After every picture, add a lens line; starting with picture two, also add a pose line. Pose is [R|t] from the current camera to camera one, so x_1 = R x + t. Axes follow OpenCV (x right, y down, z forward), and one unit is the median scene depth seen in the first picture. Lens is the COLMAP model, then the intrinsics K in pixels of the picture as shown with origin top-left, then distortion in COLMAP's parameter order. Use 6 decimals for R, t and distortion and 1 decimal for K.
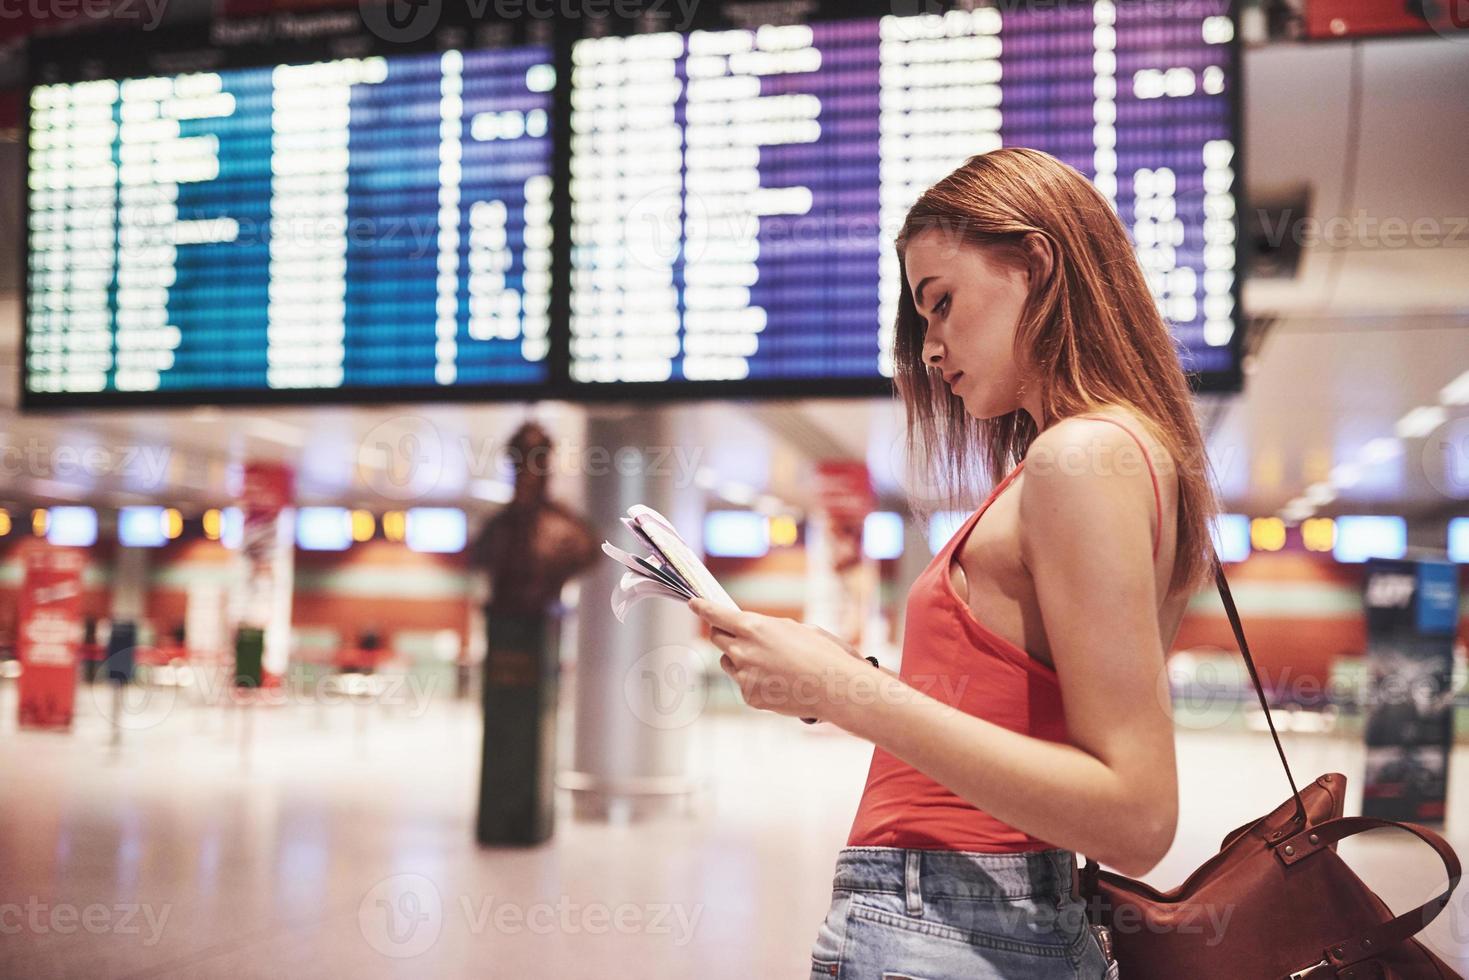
lens RADIAL K [[1389.2, 0, 734.5], [0, 1389.2, 490.0], [0, 0, 1]] dist [-0.046007, 0.017181]
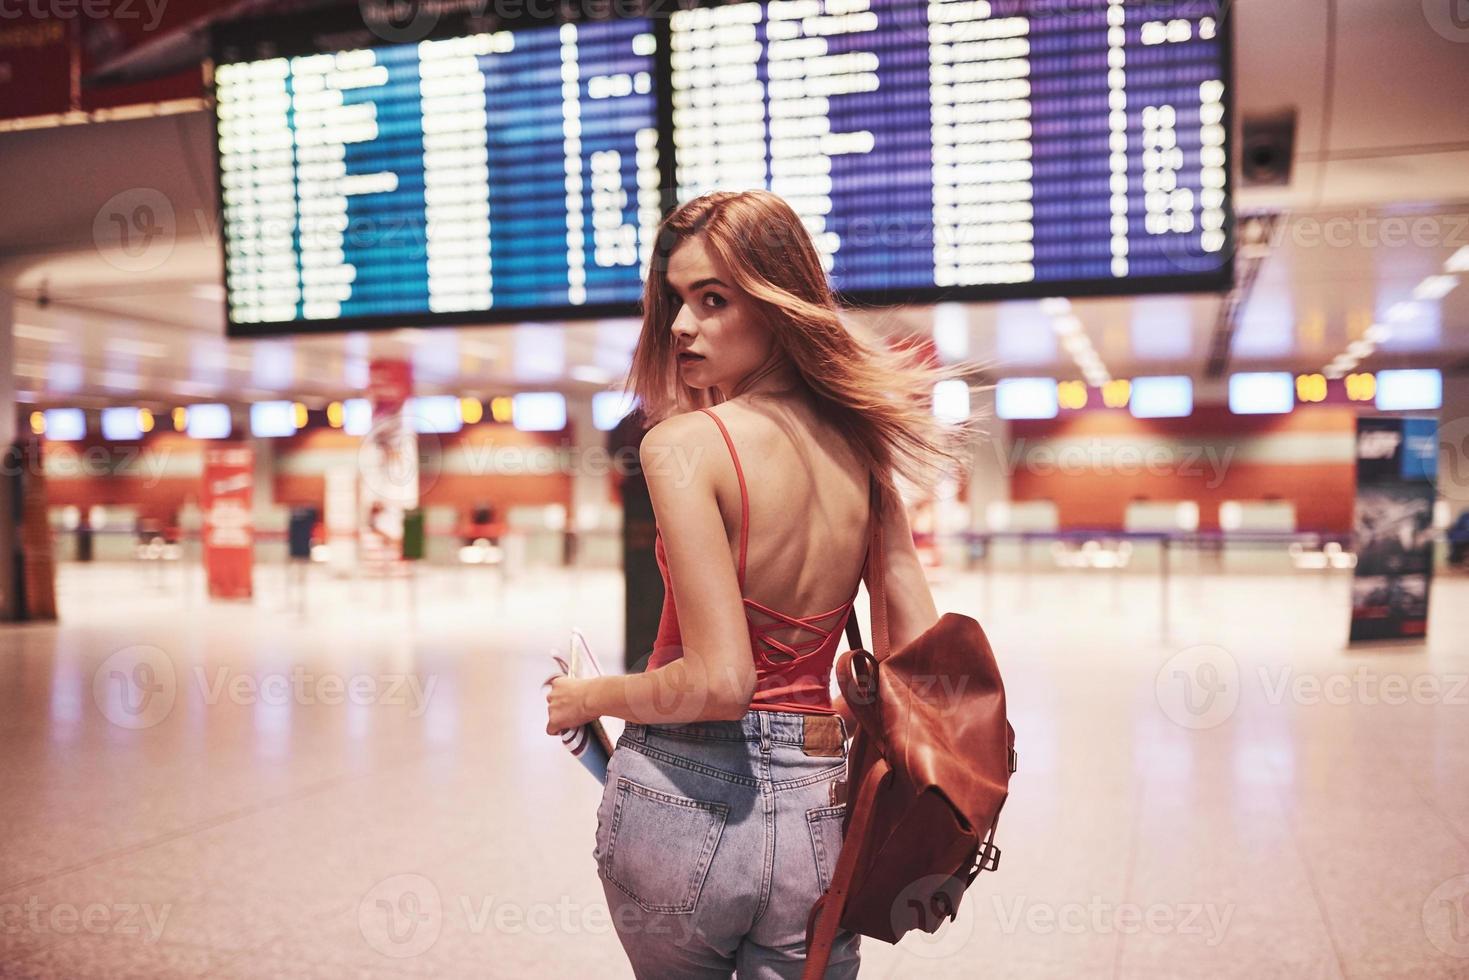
lens RADIAL K [[1389.2, 0, 734.5], [0, 1389.2, 490.0], [0, 0, 1]] dist [-0.046007, 0.017181]
pose [[0.997827, -0.035072, -0.055785, -0.008339], [0.040392, 0.994435, 0.097296, -0.026230], [0.052062, -0.099338, 0.993691, -0.212297]]
